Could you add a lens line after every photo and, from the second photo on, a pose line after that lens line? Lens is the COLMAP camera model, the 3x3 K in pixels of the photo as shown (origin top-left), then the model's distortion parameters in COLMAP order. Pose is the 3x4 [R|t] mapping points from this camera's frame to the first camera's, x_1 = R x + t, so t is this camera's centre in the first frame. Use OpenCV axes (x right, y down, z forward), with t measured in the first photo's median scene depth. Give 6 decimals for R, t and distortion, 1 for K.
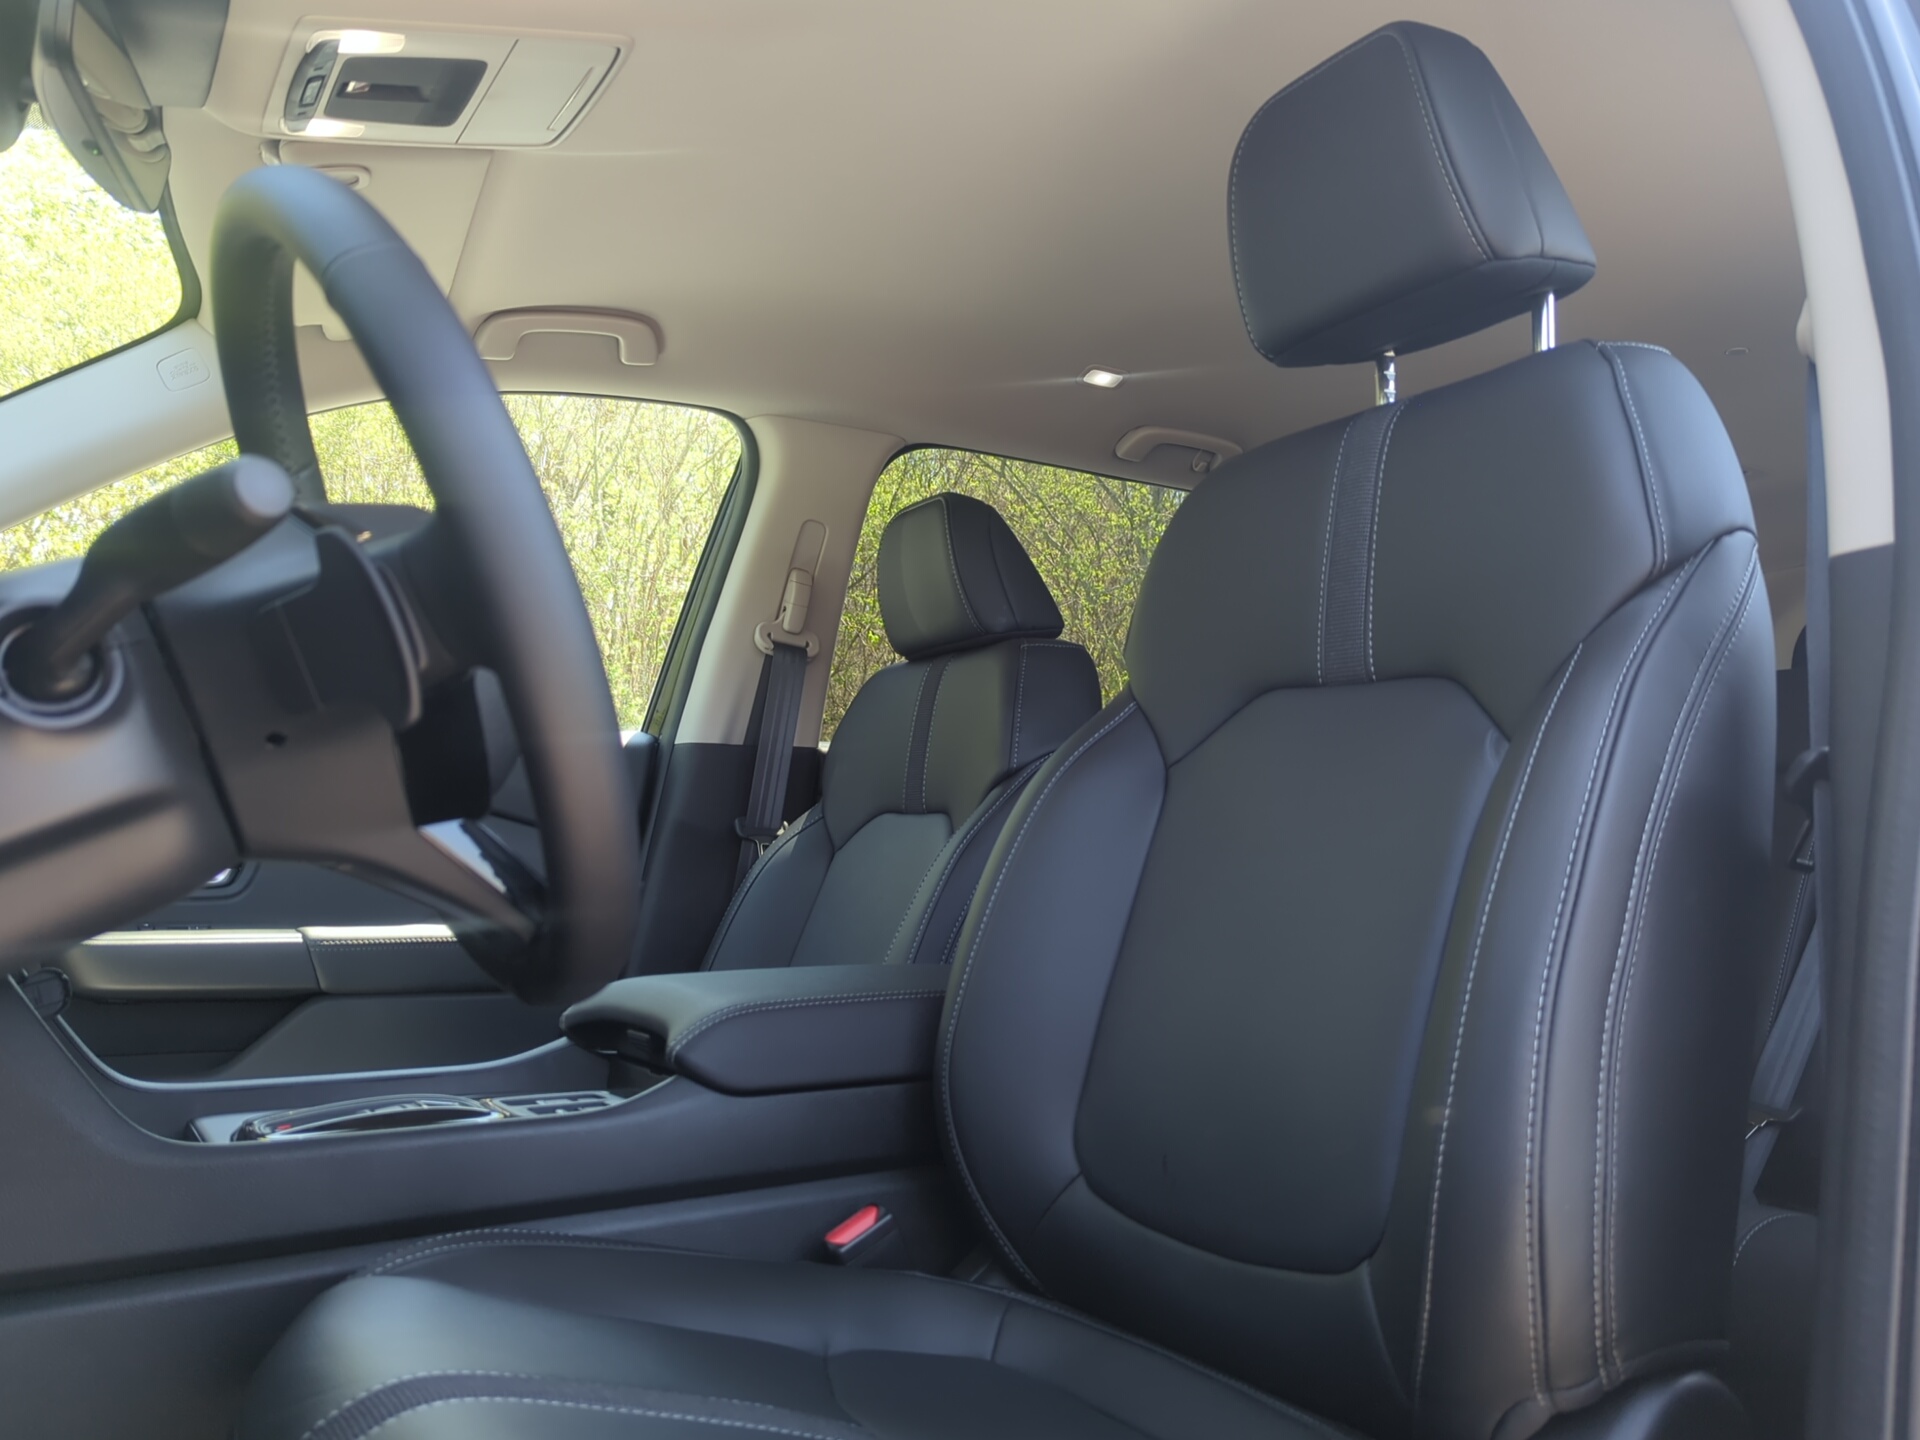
lens RADIAL K [[1616.4, 0, 988.1], [0, 1616.4, 677.7], [0, 0, 1]] dist [0.007132, 0.006832]
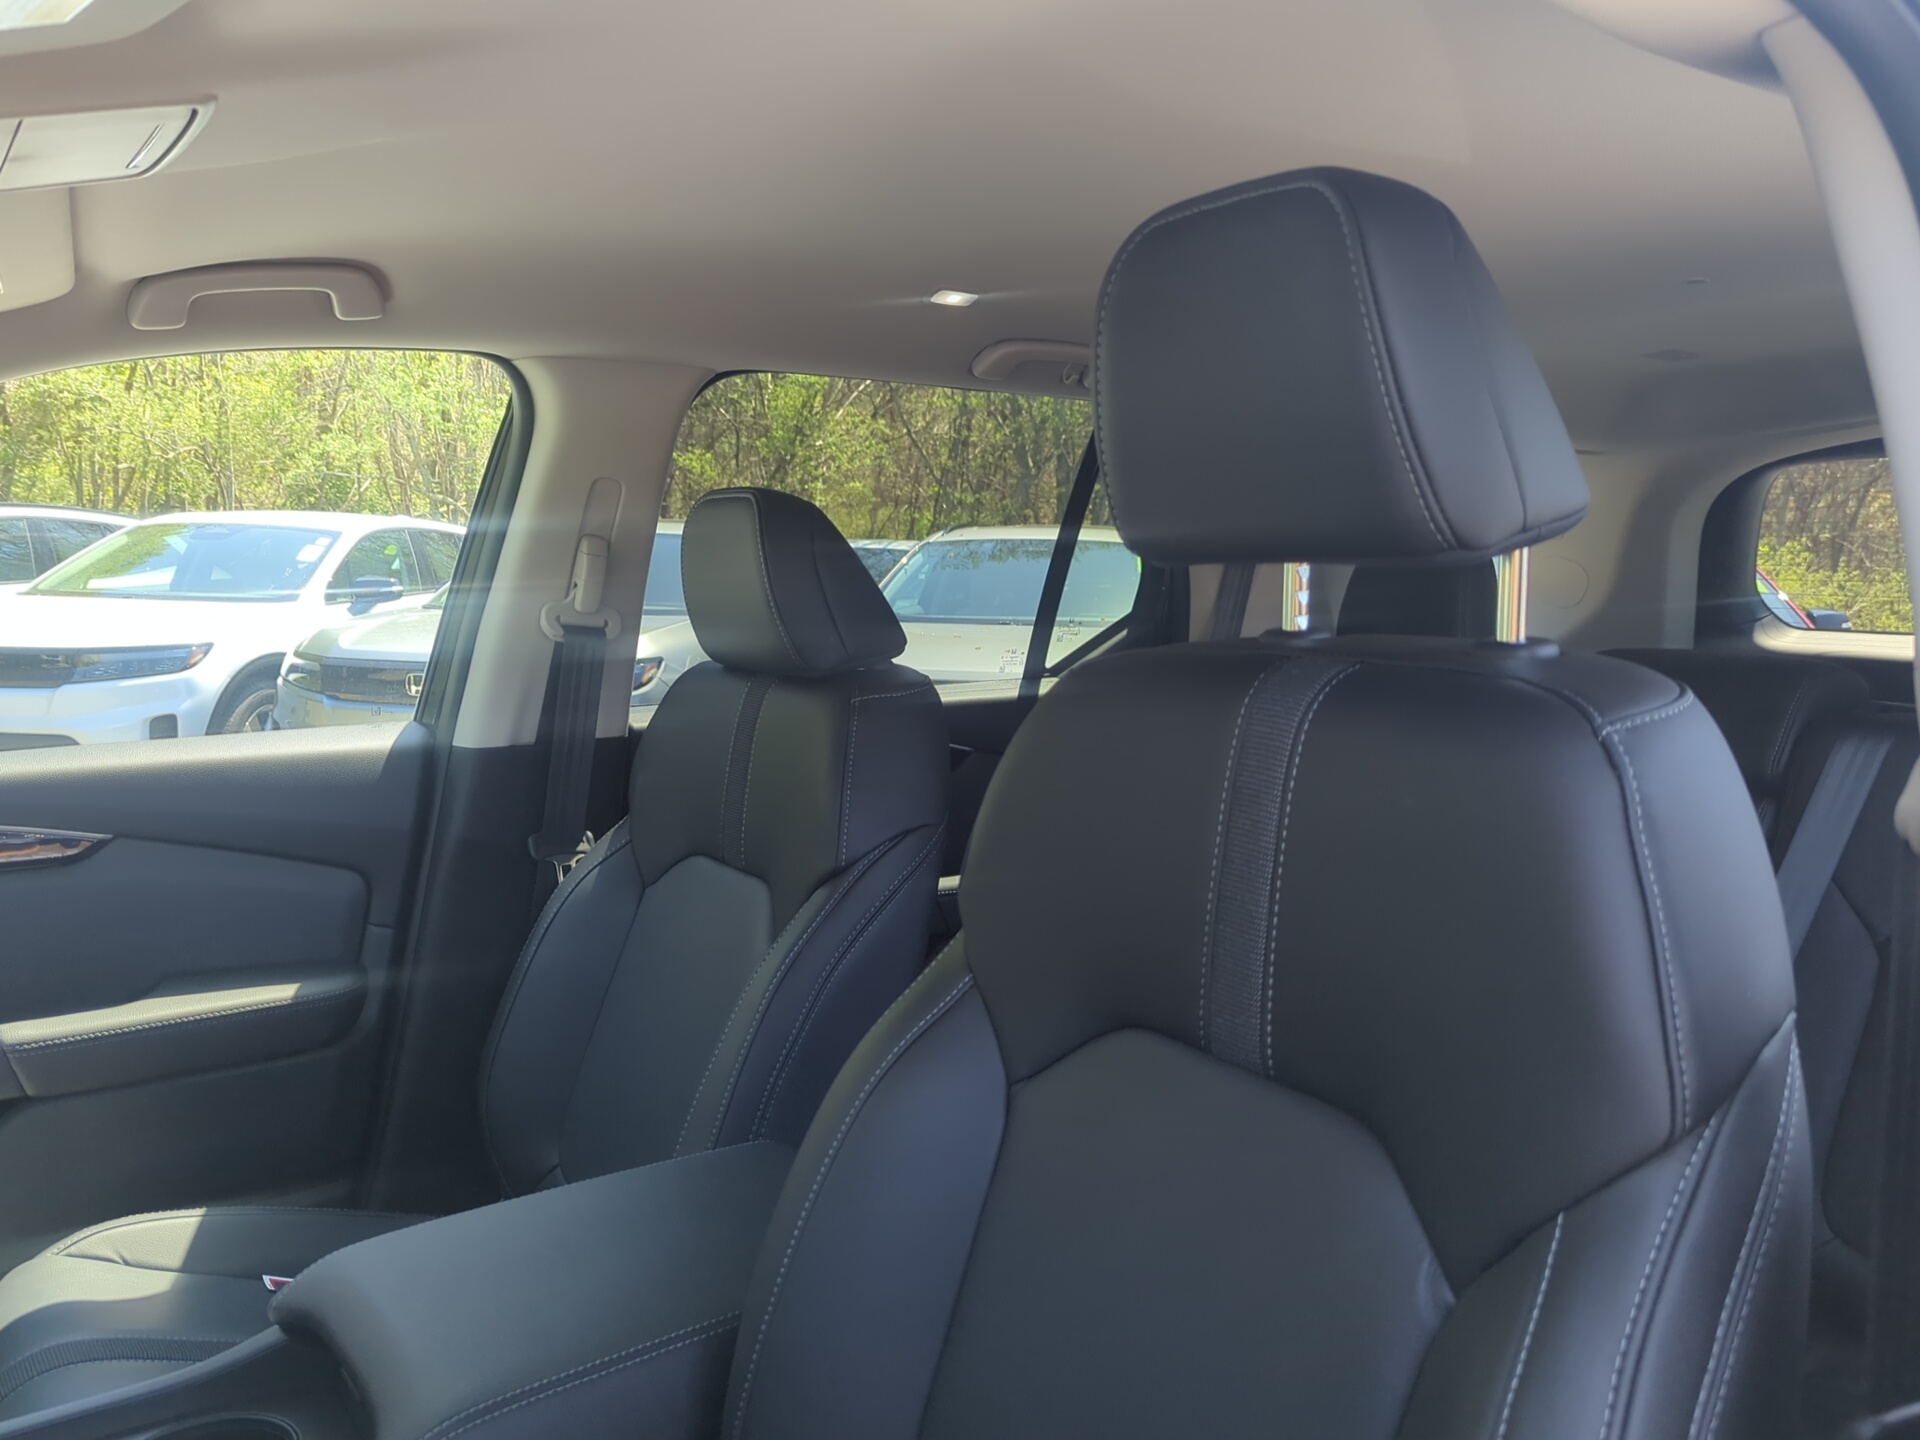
lens RADIAL K [[1465.5, 0, 1023.8], [0, 1465.5, 391.6], [0, 0, 1]] dist [0.001413, 0.004381]
pose [[0.996689, -0.018217, 0.079239, 0.048042], [0.001787, 0.979251, 0.202641, -0.298806], [-0.081286, -0.201828, 0.976042, 0.264080]]
